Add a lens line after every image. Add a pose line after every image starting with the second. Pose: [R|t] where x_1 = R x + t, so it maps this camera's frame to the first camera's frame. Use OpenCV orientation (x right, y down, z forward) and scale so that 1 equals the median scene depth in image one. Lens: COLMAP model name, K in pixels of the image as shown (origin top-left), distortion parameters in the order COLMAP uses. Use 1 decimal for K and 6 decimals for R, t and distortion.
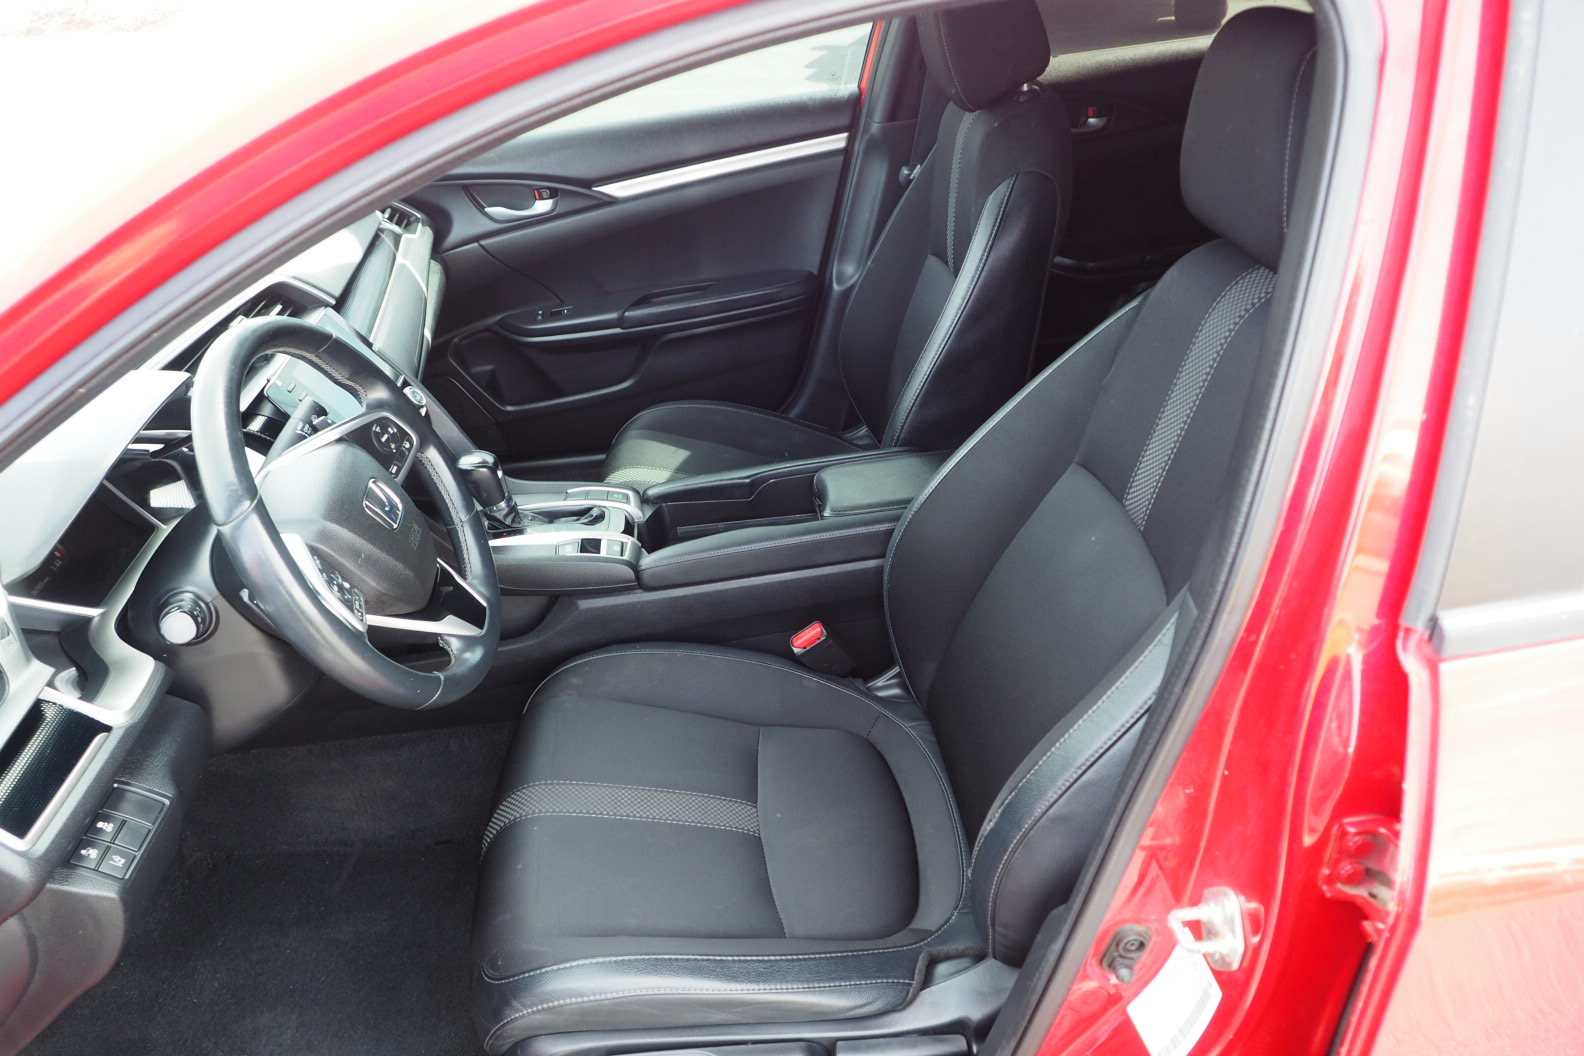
lens RADIAL K [[1118.9, 0, 787.2], [0, 1118.9, 527.3], [0, 0, 1]] dist [-0.040901, -0.000590]
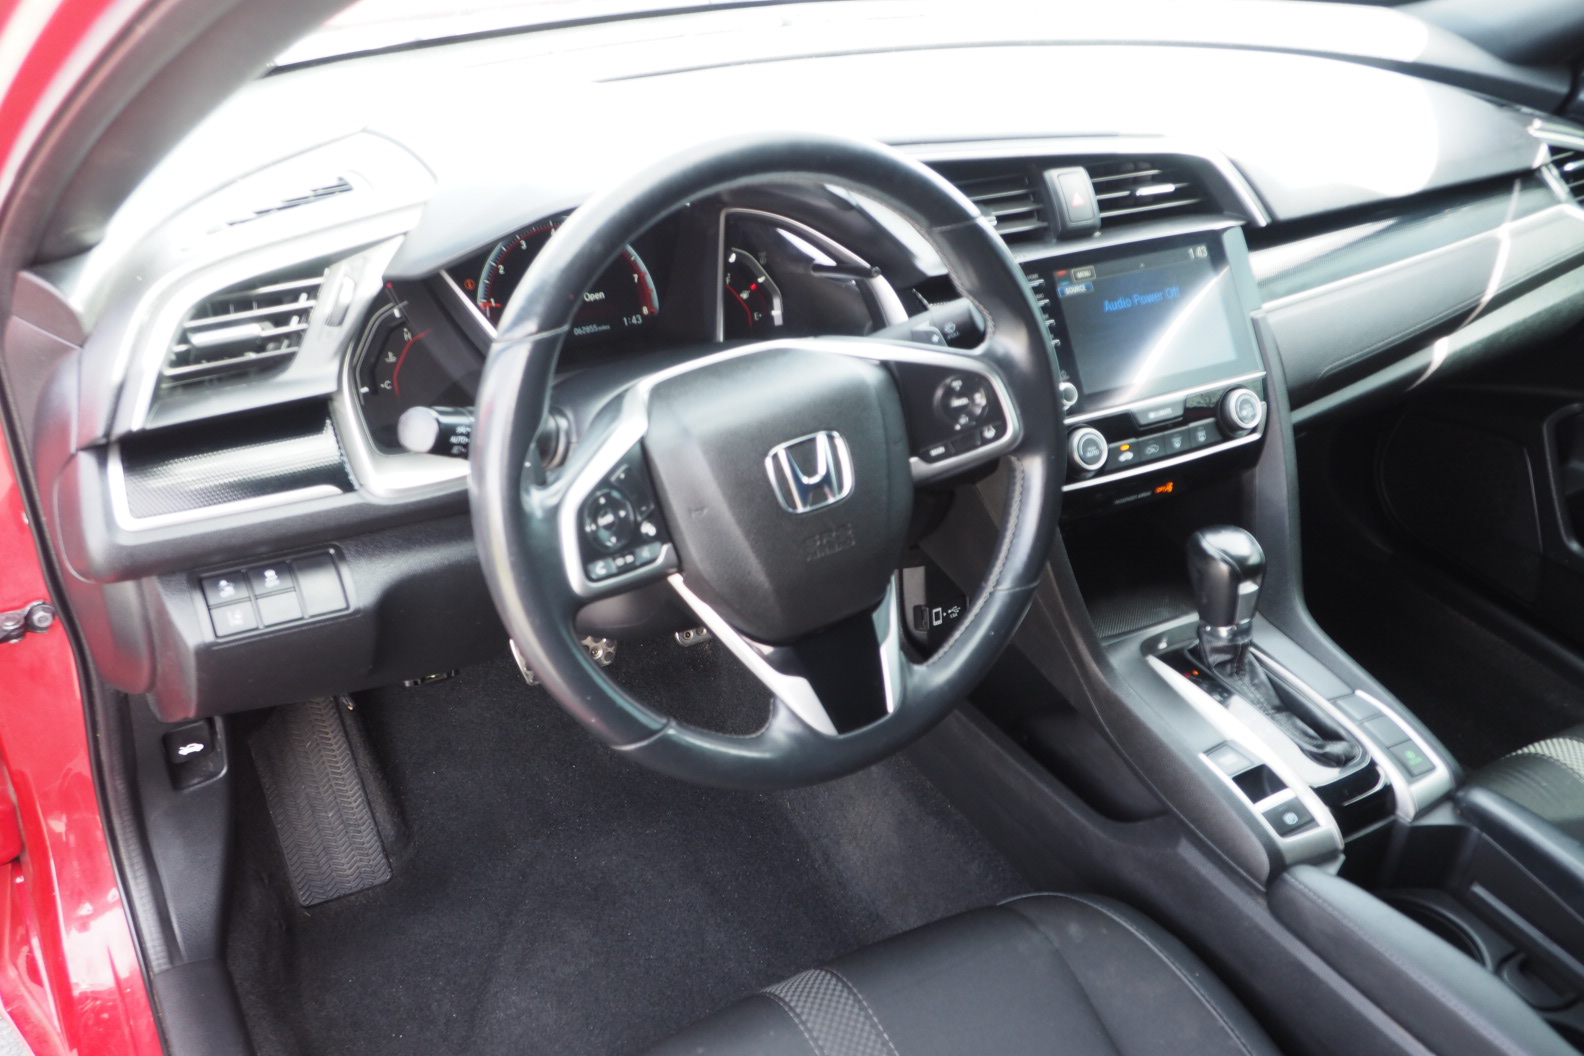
lens RADIAL K [[1455.4, 0, 800.3], [0, 1455.4, 555.0], [0, 0, 1]] dist [-0.006880, 0.000000]
pose [[0.441380, 0.572464, -0.690991, 0.158525], [-0.557232, 0.778449, 0.288981, -0.153252], [0.703332, 0.257491, 0.662587, 0.329506]]
